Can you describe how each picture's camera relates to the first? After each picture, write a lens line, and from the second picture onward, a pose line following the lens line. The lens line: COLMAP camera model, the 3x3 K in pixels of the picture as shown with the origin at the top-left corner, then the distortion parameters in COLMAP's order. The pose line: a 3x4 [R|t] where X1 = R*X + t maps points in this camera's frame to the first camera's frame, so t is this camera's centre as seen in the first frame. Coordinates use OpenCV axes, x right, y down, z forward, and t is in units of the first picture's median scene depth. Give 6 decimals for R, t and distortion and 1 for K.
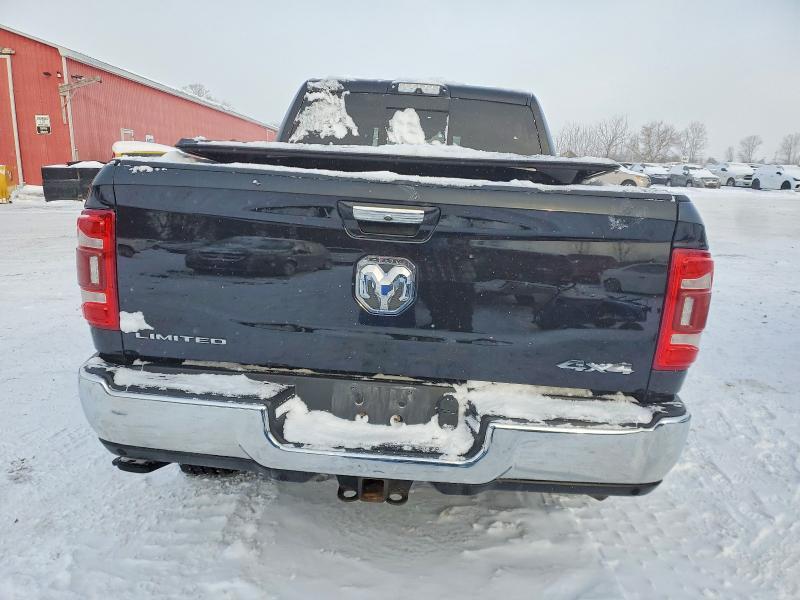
lens RADIAL K [[608.2, 0, 395.4], [0, 608.2, 299.6], [0, 0, 1]] dist [0.003464, 0.000829]
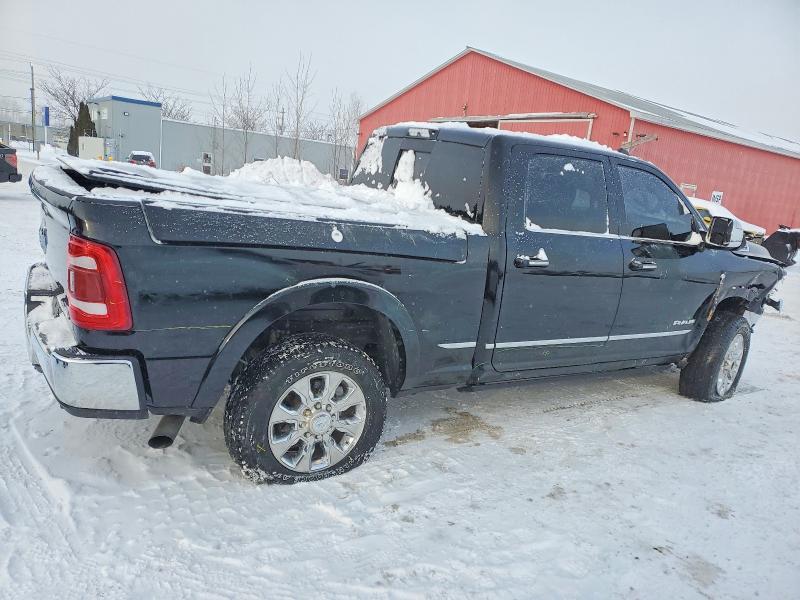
lens RADIAL K [[608.2, 0, 395.4], [0, 608.2, 299.6], [0, 0, 1]] dist [0.003464, 0.000829]
pose [[0.586582, 0.188651, -0.787612, 0.933249], [-0.258349, 0.965272, 0.038797, -0.083580], [0.767579, 0.180721, 0.614949, 0.335990]]
